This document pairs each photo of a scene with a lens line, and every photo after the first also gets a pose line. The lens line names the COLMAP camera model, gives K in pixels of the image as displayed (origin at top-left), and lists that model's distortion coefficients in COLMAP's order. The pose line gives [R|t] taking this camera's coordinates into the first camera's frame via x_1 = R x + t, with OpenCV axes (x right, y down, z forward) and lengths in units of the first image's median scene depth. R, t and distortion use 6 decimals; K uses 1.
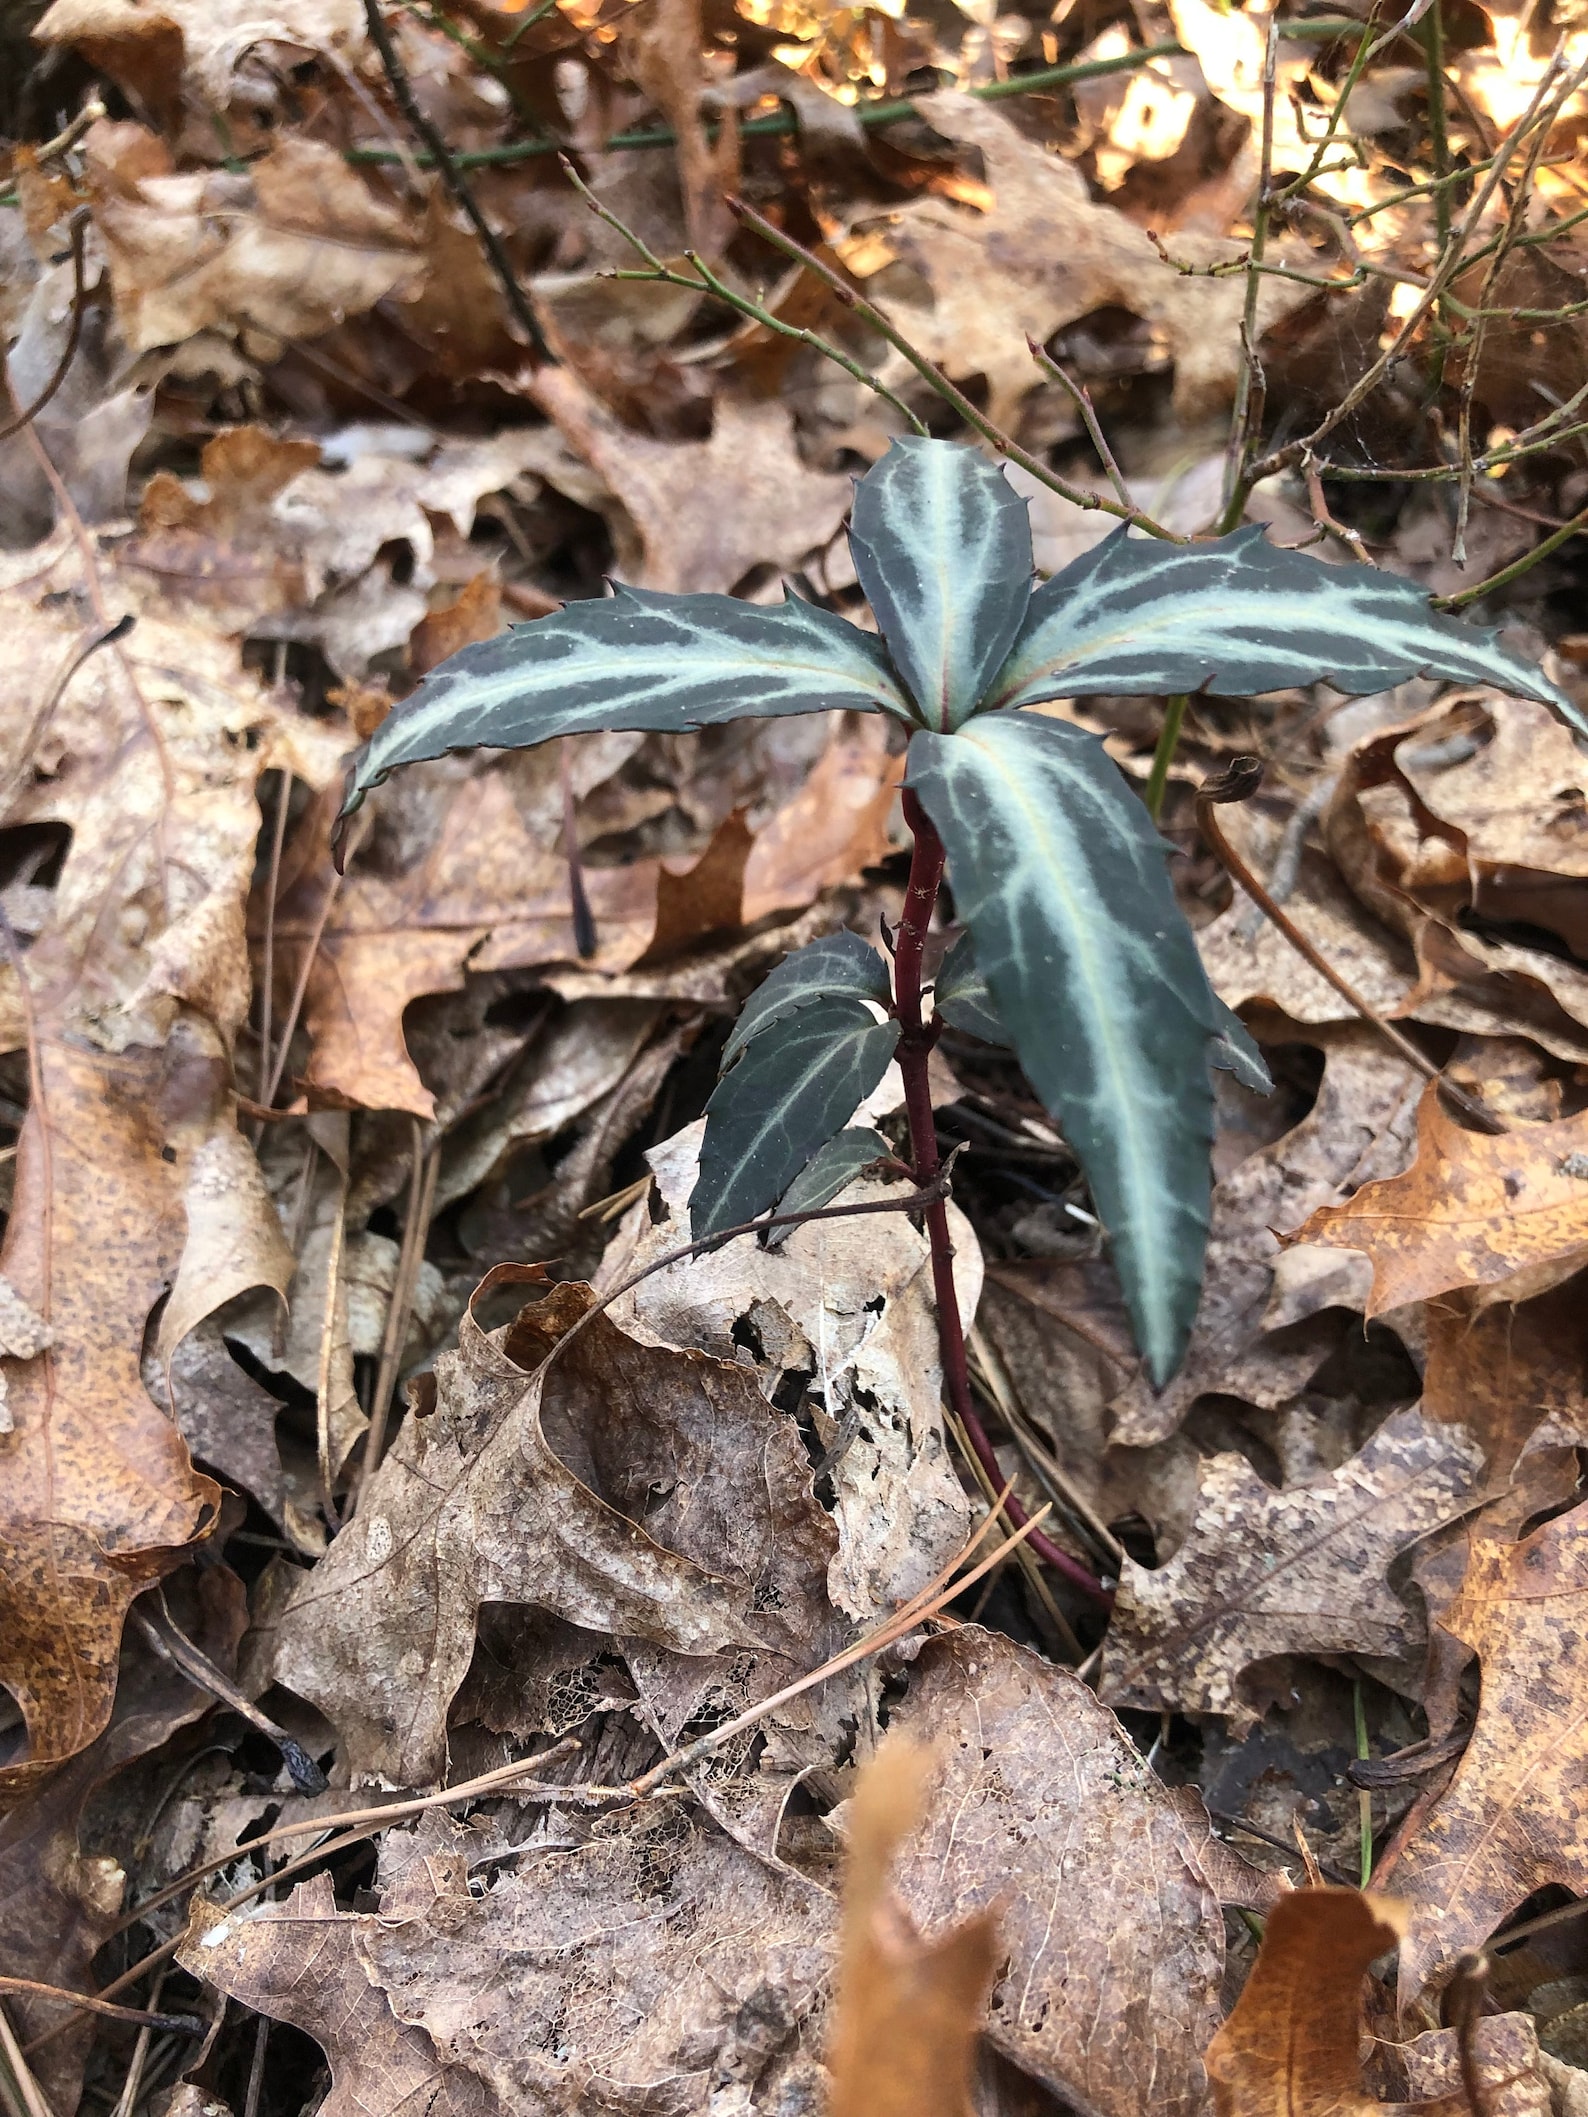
lens RADIAL K [[1729.3, 0, 794.0], [0, 1729.3, 1058.5], [0, 0, 1]] dist [0.003516, 0.014383]
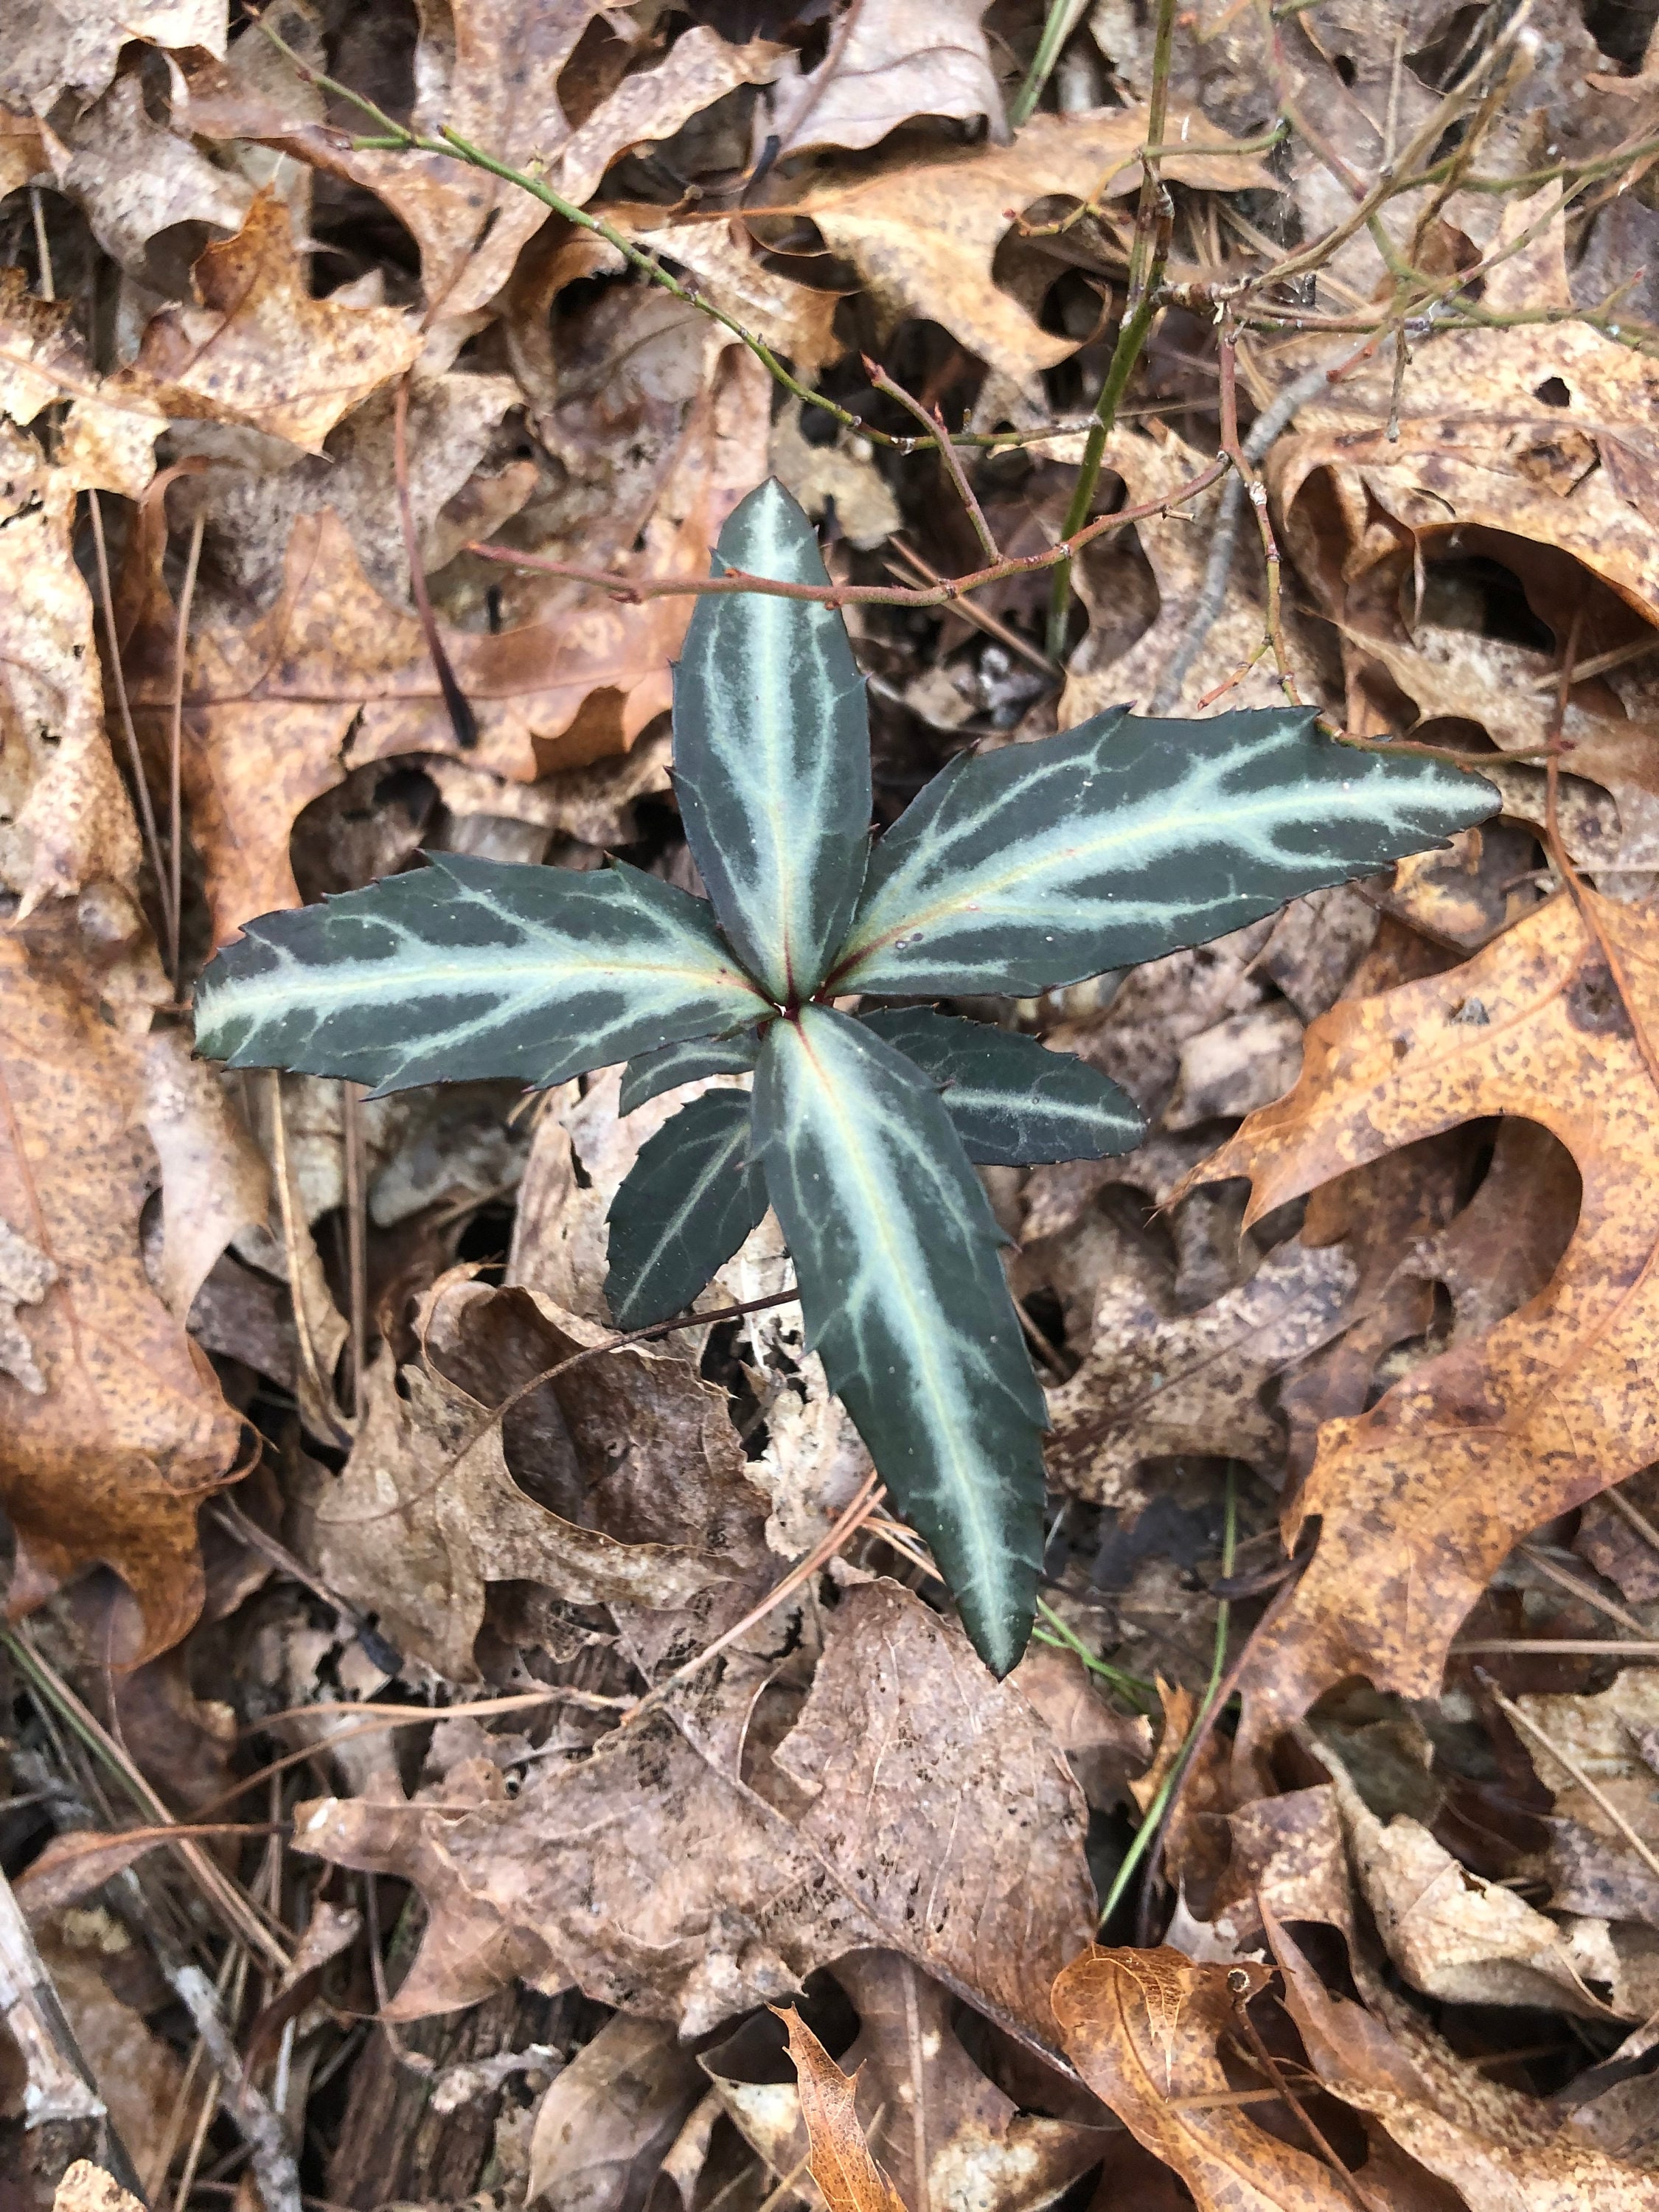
lens RADIAL K [[1824.6, 0, 818.9], [0, 1824.6, 967.7], [0, 0, 1]] dist [0.131126, -0.295182]
pose [[0.995815, -0.090190, -0.014794, 0.107860], [0.085558, 0.862990, 0.497923, -0.648308], [-0.032140, -0.497105, 0.867095, 0.100470]]
